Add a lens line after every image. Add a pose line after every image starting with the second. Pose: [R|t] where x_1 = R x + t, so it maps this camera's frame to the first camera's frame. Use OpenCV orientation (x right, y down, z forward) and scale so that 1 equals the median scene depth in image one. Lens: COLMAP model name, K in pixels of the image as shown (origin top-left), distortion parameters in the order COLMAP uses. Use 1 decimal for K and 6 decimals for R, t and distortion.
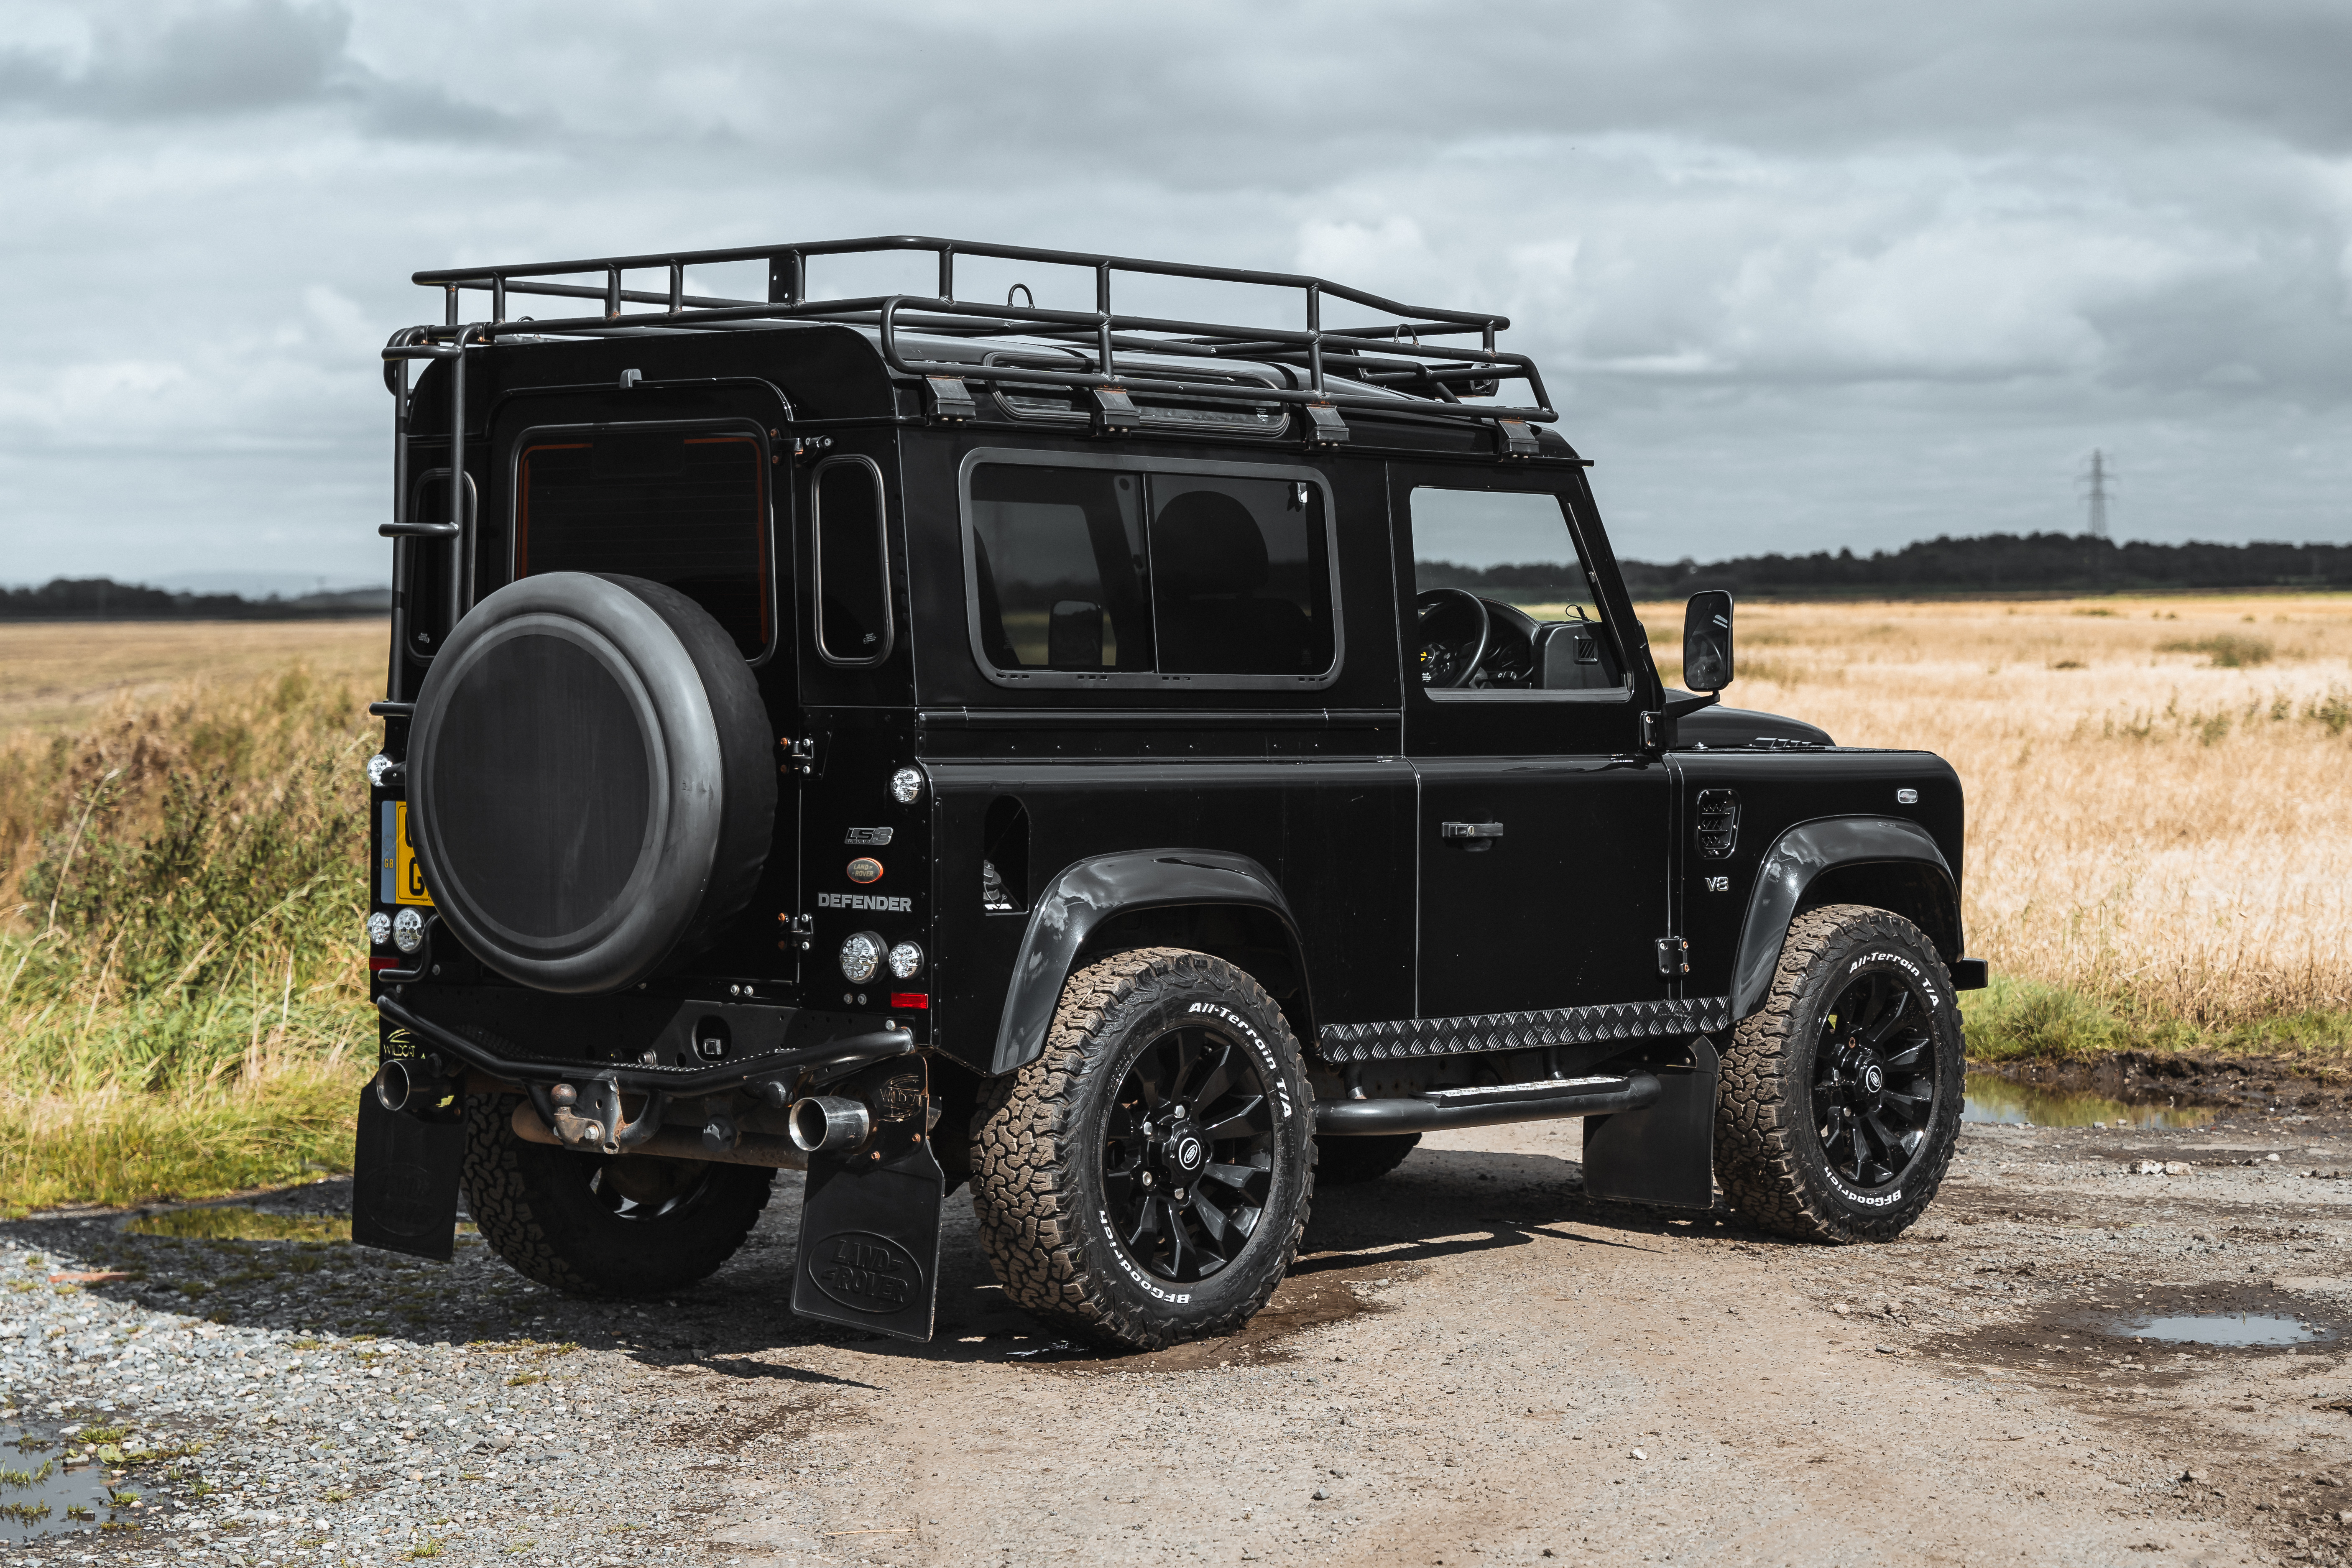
lens RADIAL K [[4894.5, 0, 1176.0], [0, 4894.5, 784.0], [0, 0, 1]] dist [0.035310, -0.040941]
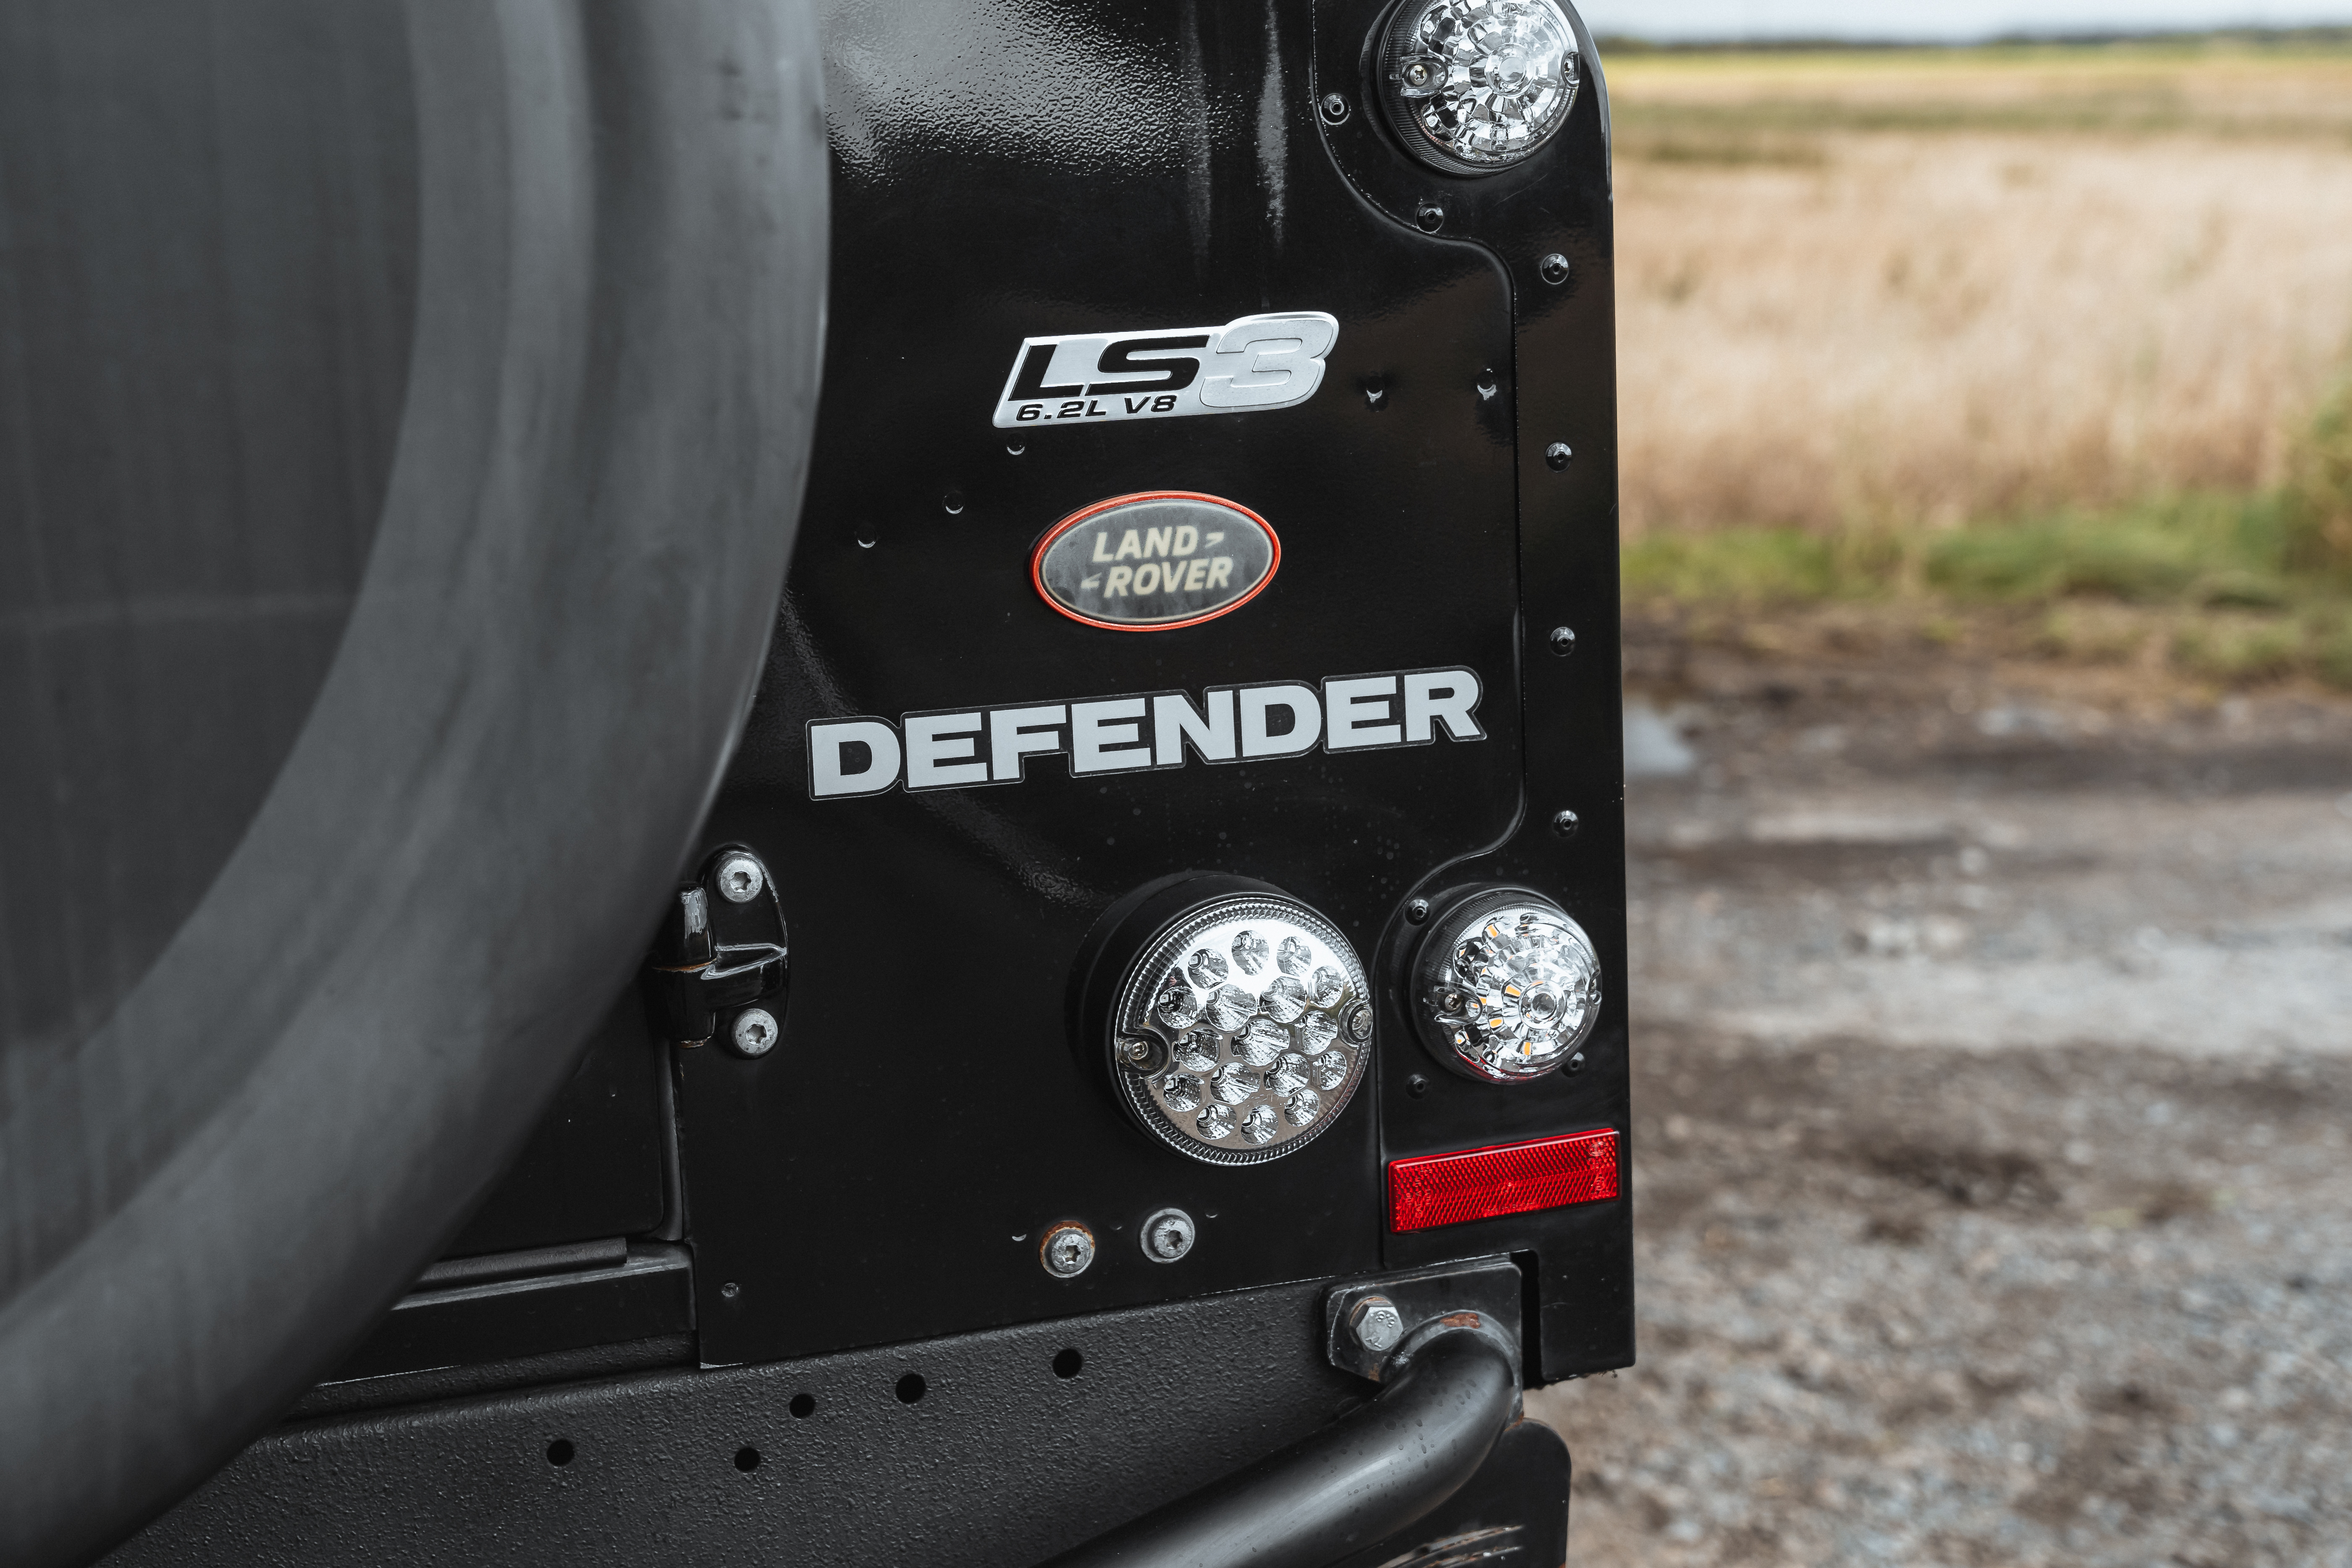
lens RADIAL K [[3629.9, 0, 1261.7], [0, 3629.9, 779.7], [0, 0, 1]] dist [0.024658, 0.036837]
pose [[0.466207, -0.174291, 0.867337, -0.179510], [0.057690, 0.984304, 0.166786, 0.003148], [-0.882793, -0.027720, 0.468944, 0.918913]]
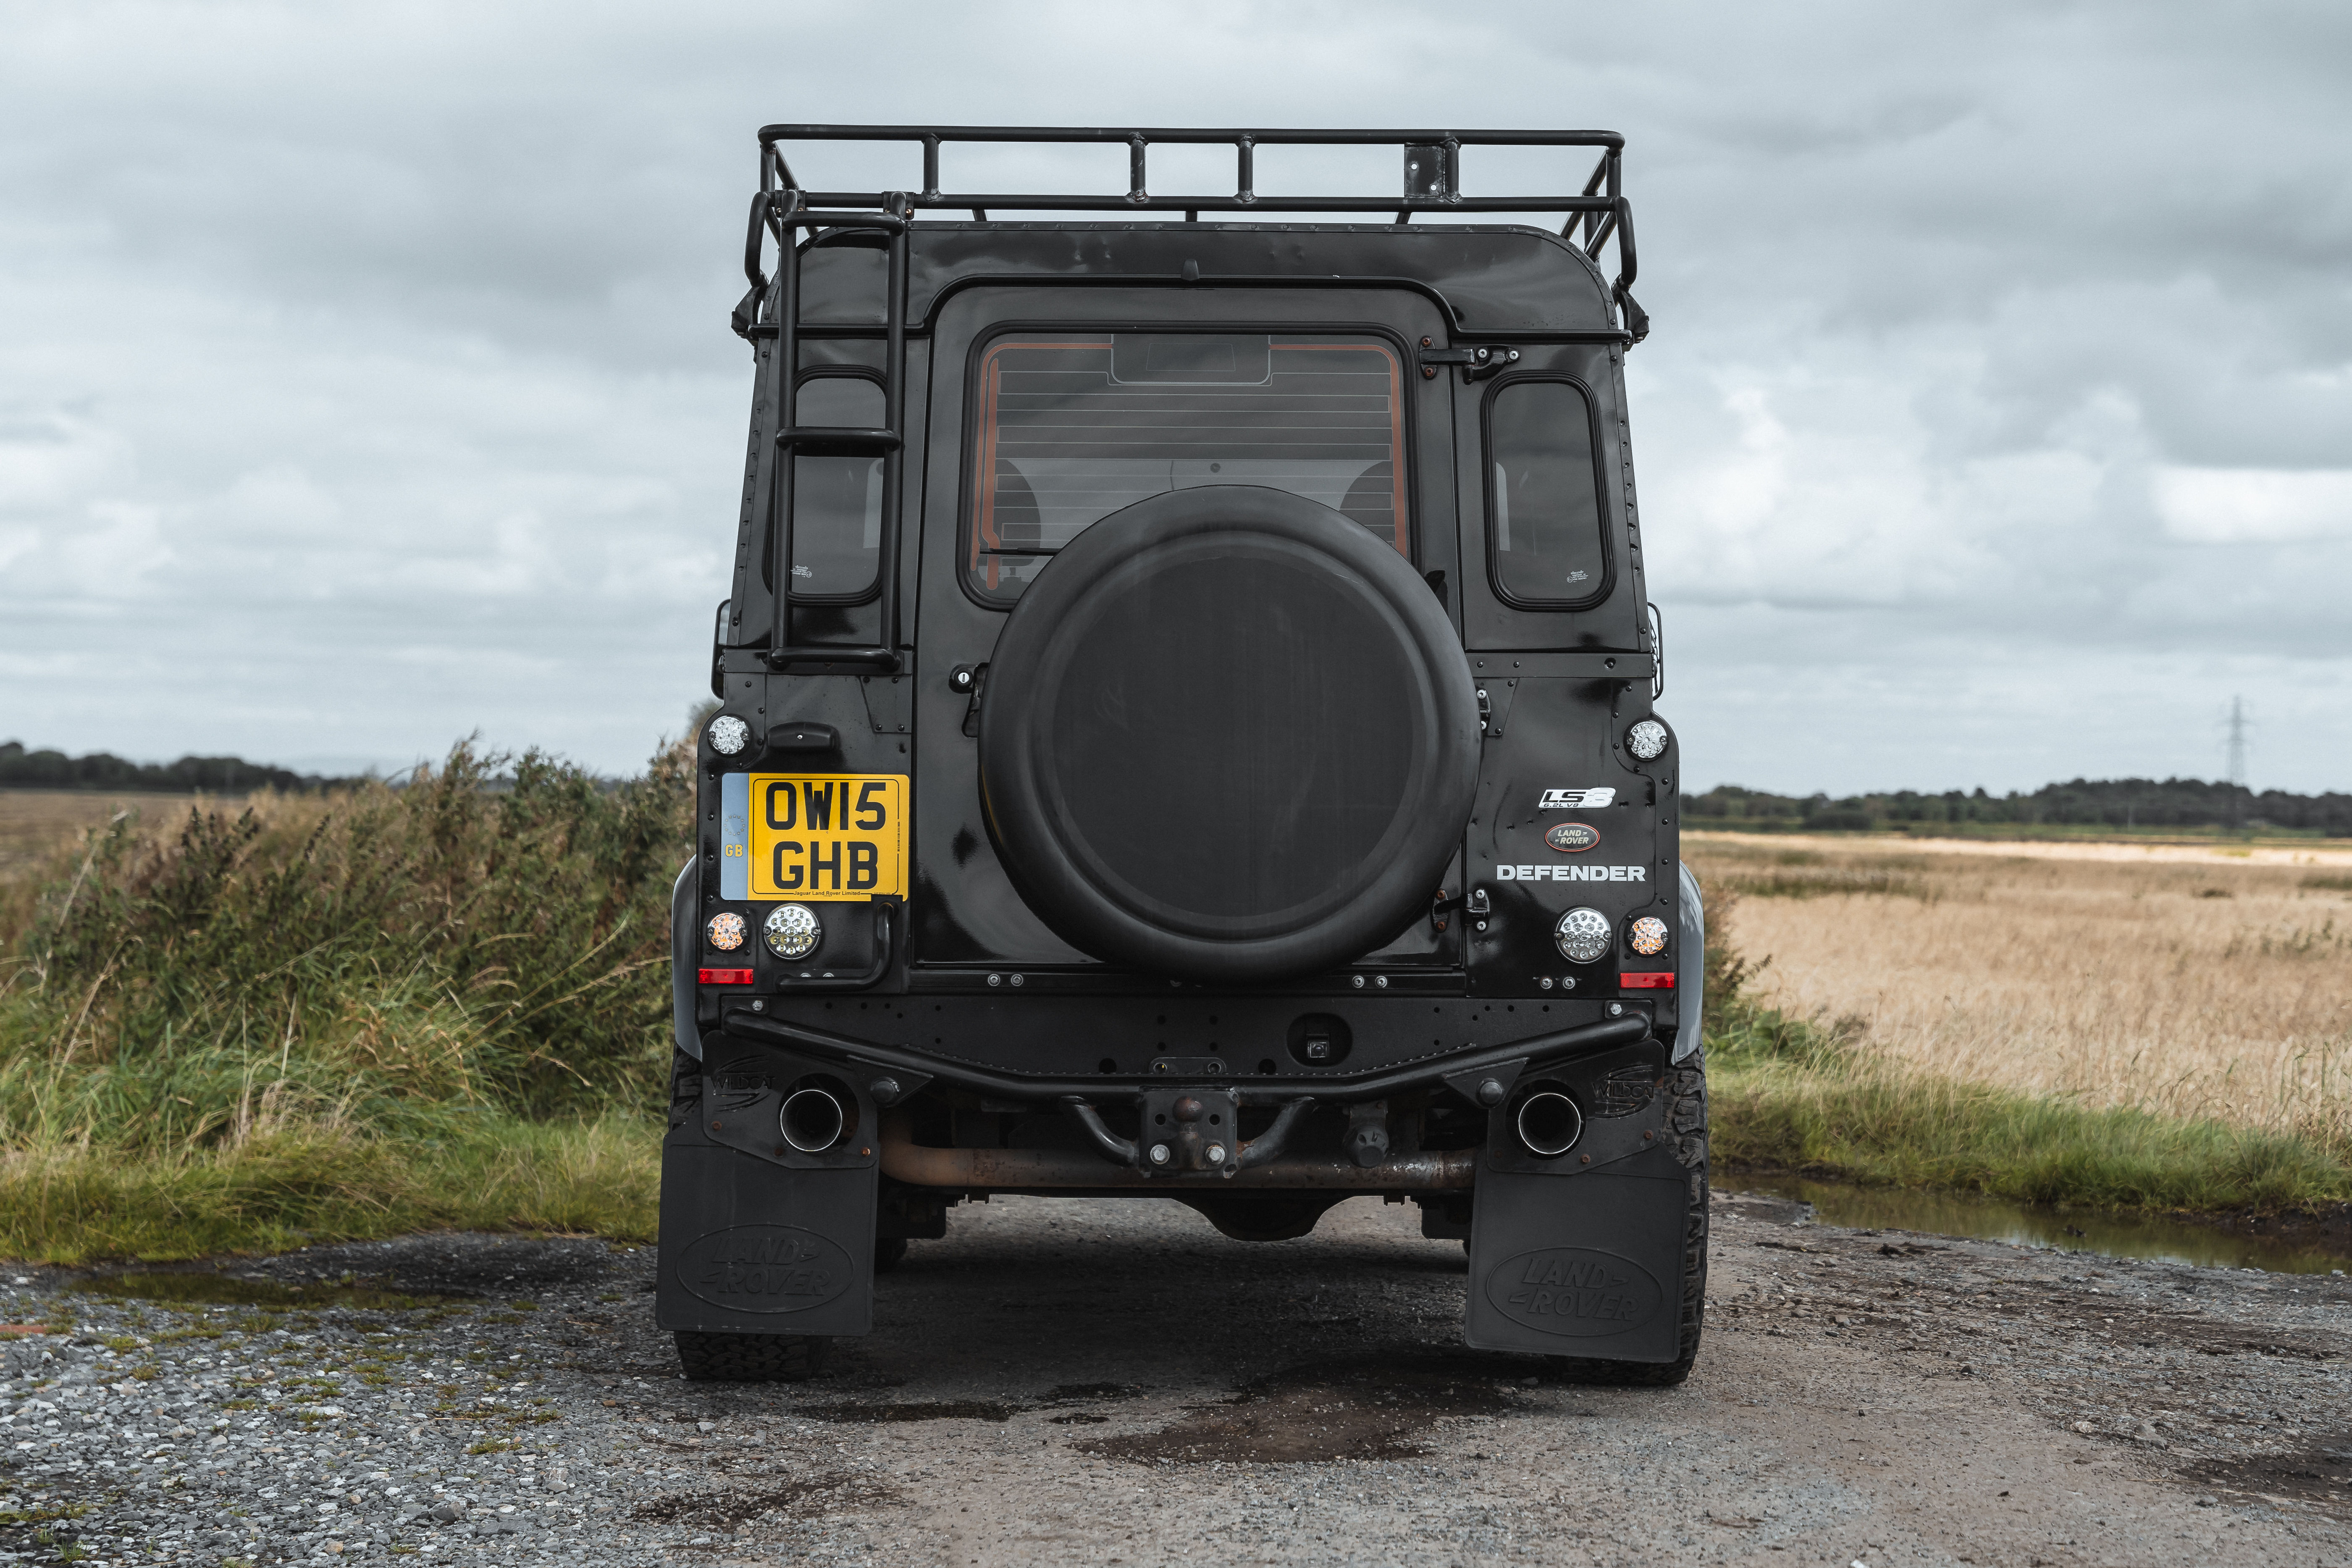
lens RADIAL K [[4894.7, 0, 1176.0], [0, 4894.7, 784.0], [0, 0, 1]] dist [0.035310, -0.040941]
pose [[0.748552, 0.019297, 0.662795, -0.696255], [0.014837, 0.998839, -0.045838, 0.047055], [-0.662910, 0.044146, 0.747396, 0.378194]]
